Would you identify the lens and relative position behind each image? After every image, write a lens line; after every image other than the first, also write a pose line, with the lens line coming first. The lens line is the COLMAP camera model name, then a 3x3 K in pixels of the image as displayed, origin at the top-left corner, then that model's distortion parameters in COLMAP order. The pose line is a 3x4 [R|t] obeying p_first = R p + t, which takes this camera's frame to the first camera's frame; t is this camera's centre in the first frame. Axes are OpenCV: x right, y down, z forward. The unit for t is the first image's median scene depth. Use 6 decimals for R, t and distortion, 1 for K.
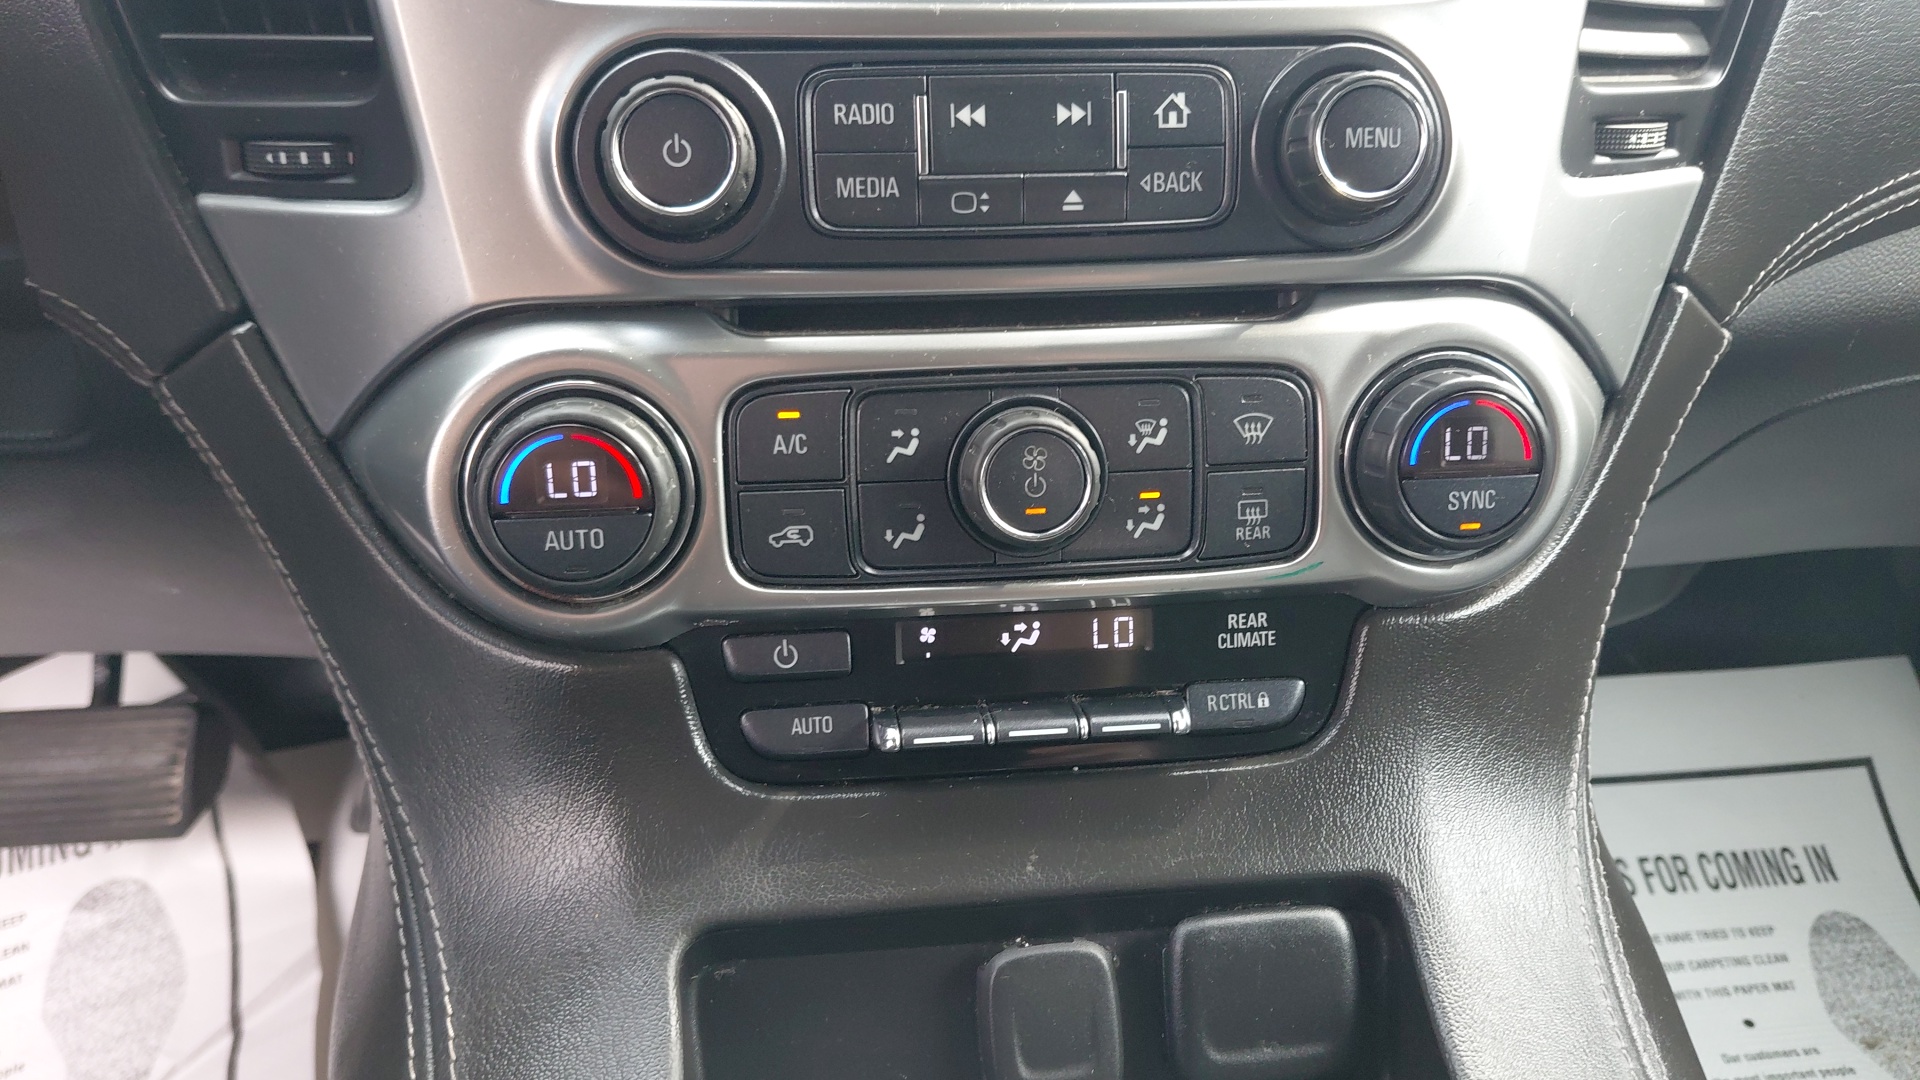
lens RADIAL K [[1491.8, 0, 956.5], [0, 1491.8, 542.3], [0, 0, 1]] dist [0.119273, -0.249976]
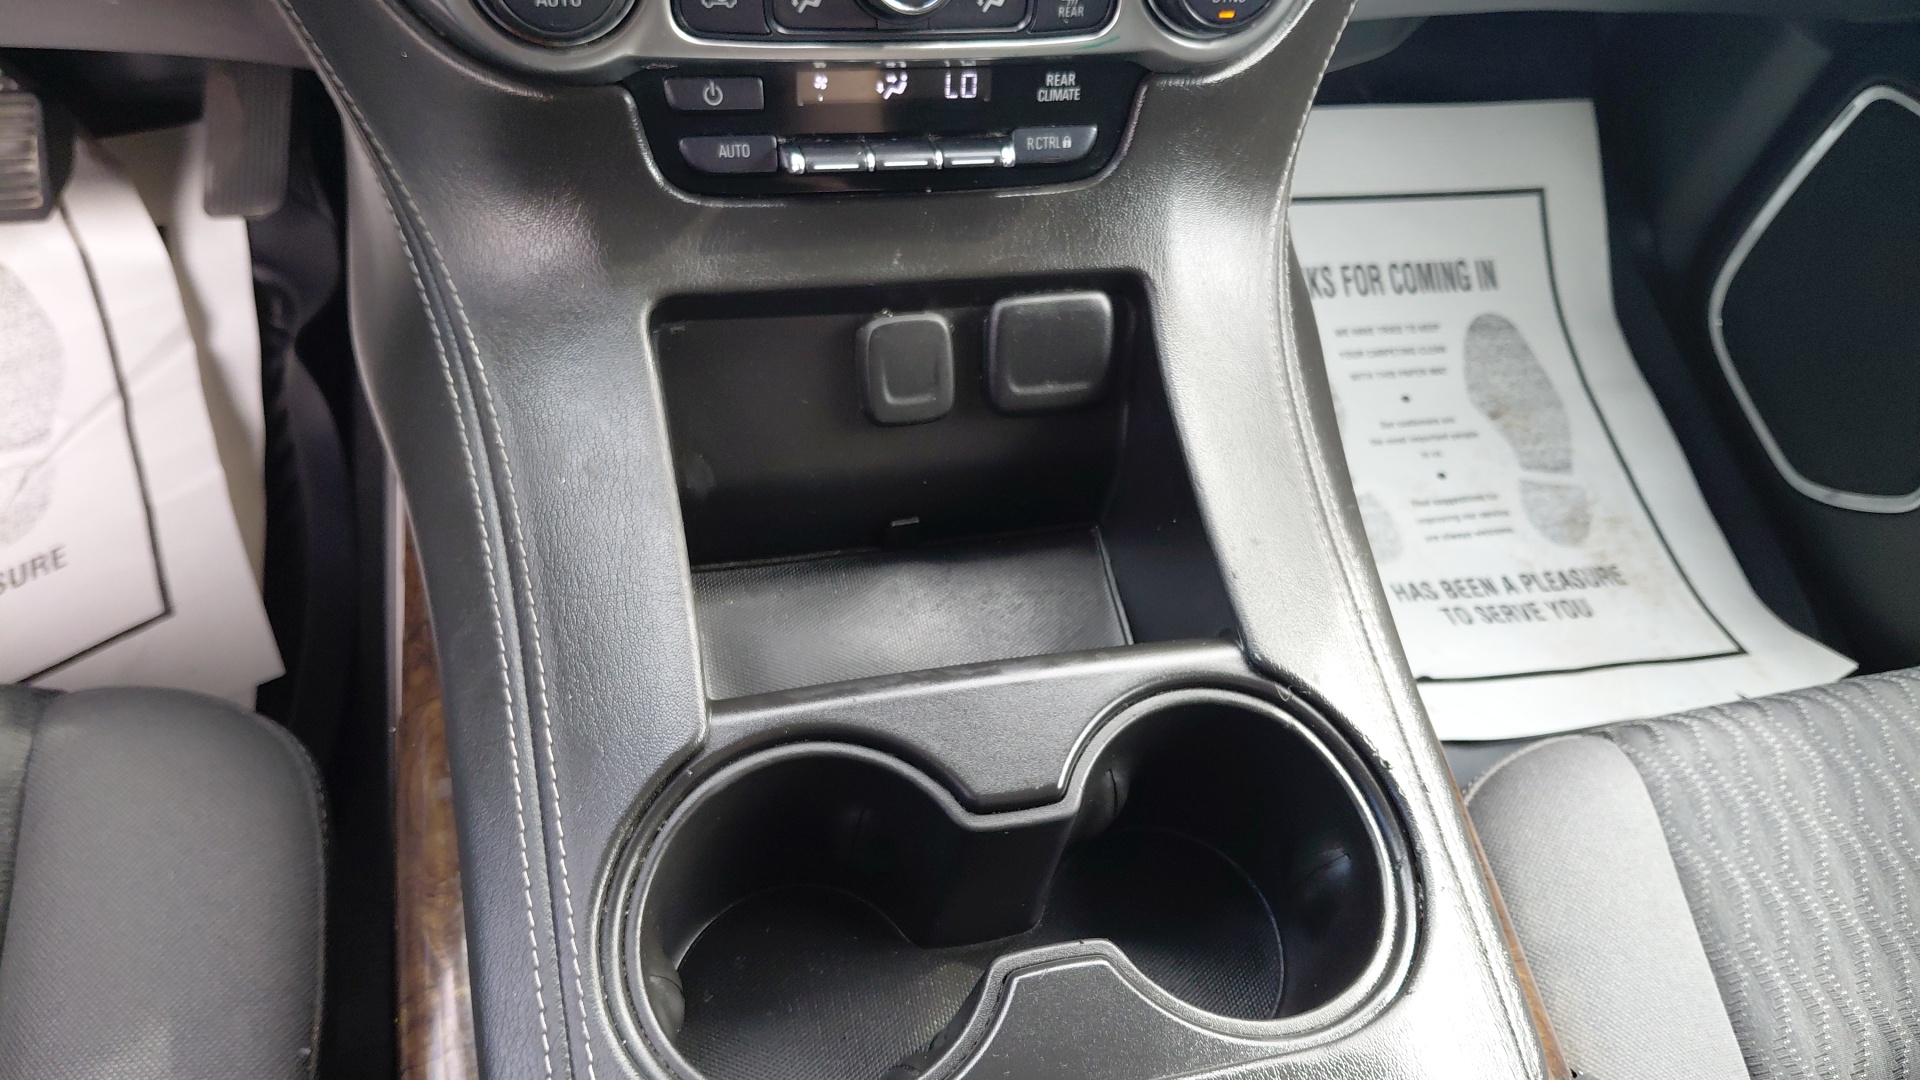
lens RADIAL K [[1491.8, 0, 956.5], [0, 1491.8, 542.3], [0, 0, 1]] dist [0.119273, -0.249976]
pose [[0.988291, -0.007445, 0.152399, -0.105380], [-0.051185, 0.924755, 0.377105, -0.068155], [-0.143739, -0.380490, 0.913546, -0.370752]]
